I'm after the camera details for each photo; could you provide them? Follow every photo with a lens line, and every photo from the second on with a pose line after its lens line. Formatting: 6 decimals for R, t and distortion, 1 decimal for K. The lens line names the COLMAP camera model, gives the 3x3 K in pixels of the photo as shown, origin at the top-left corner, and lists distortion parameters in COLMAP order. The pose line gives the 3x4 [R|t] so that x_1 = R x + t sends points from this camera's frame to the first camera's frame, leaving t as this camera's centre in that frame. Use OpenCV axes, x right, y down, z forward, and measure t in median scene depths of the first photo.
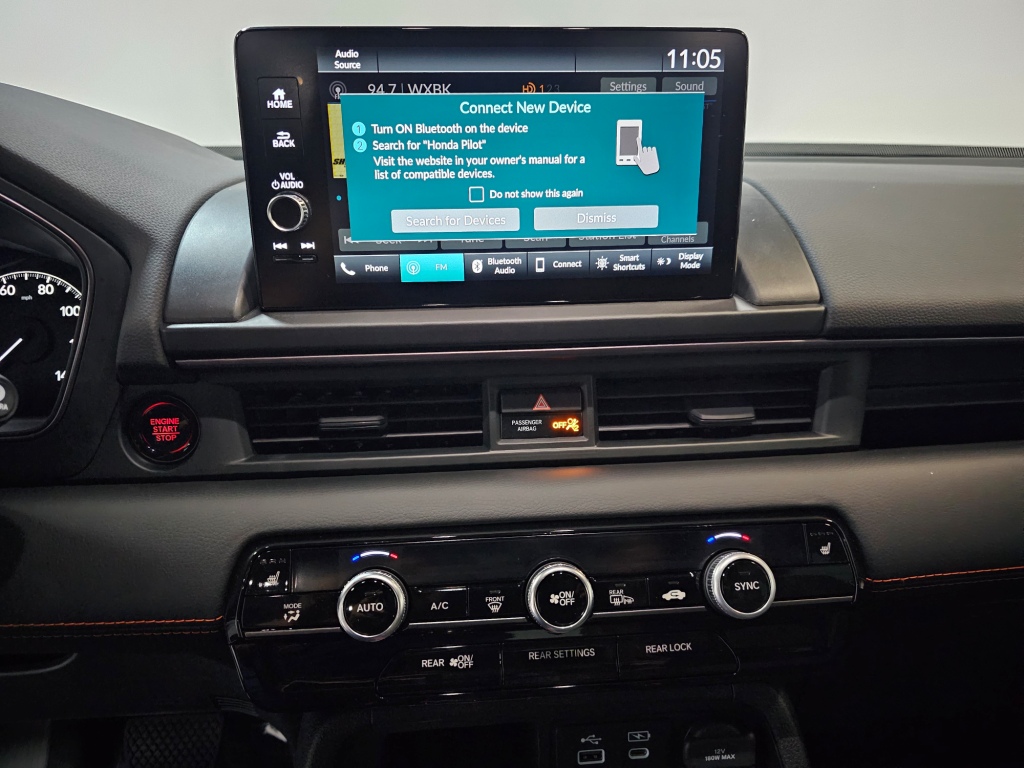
lens RADIAL K [[698.6, 0, 512.0], [0, 698.6, 384.0], [0, 0, 1]] dist [0.033990, -0.050587]
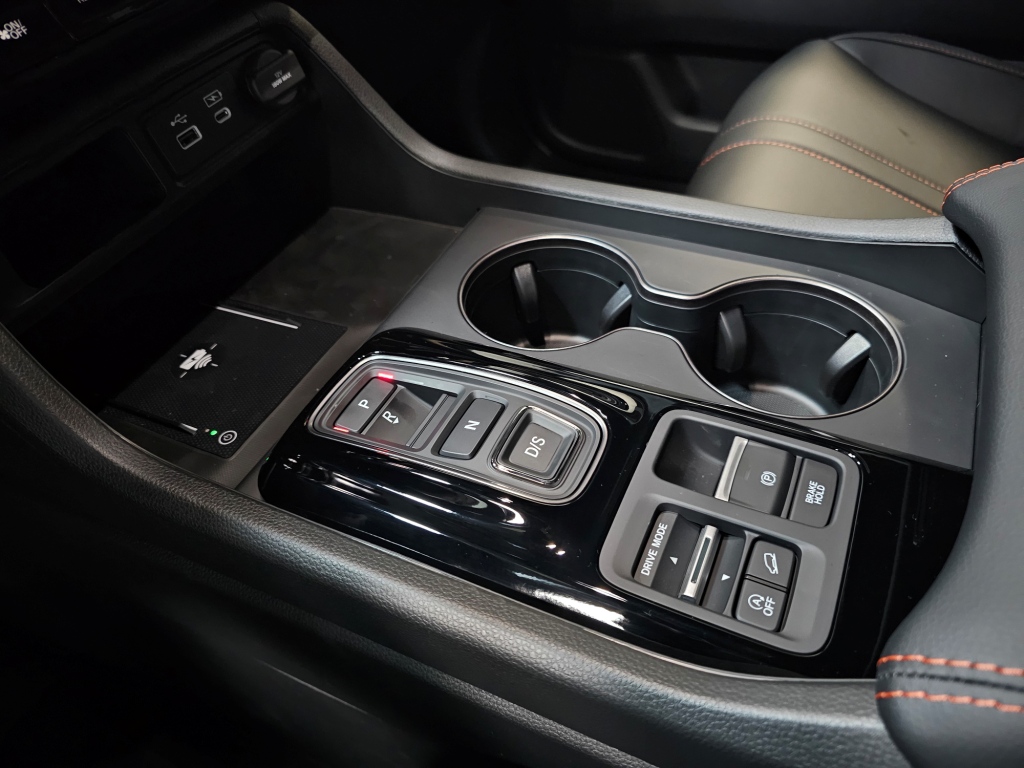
lens RADIAL K [[698.6, 0, 512.0], [0, 698.6, 384.0], [0, 0, 1]] dist [0.033990, -0.050587]
pose [[0.509072, -0.648728, 0.565683, -0.478983], [0.343641, 0.755752, 0.557449, 0.437378], [-0.789149, -0.089390, 0.607662, 0.018042]]
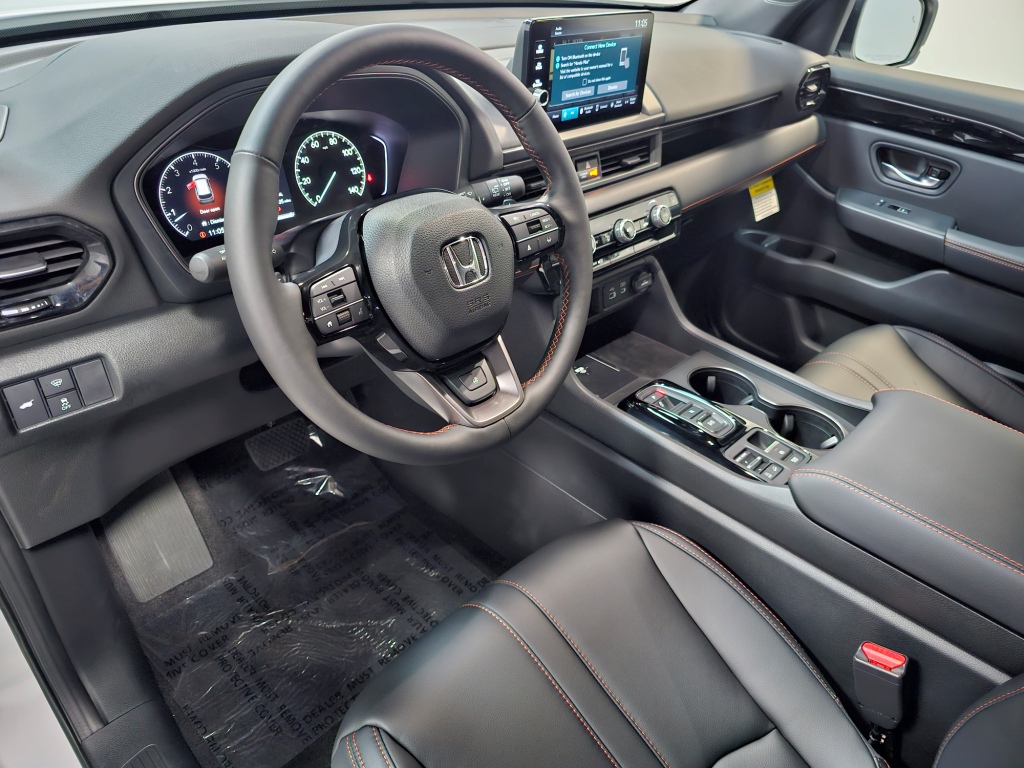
lens RADIAL K [[698.6, 0, 512.0], [0, 698.6, 384.0], [0, 0, 1]] dist [0.033990, -0.050587]
pose [[0.754936, -0.319431, 0.572743, -2.060810], [0.124046, 0.927142, 0.353581, -0.186212], [-0.643959, -0.195884, 0.739558, -0.936114]]
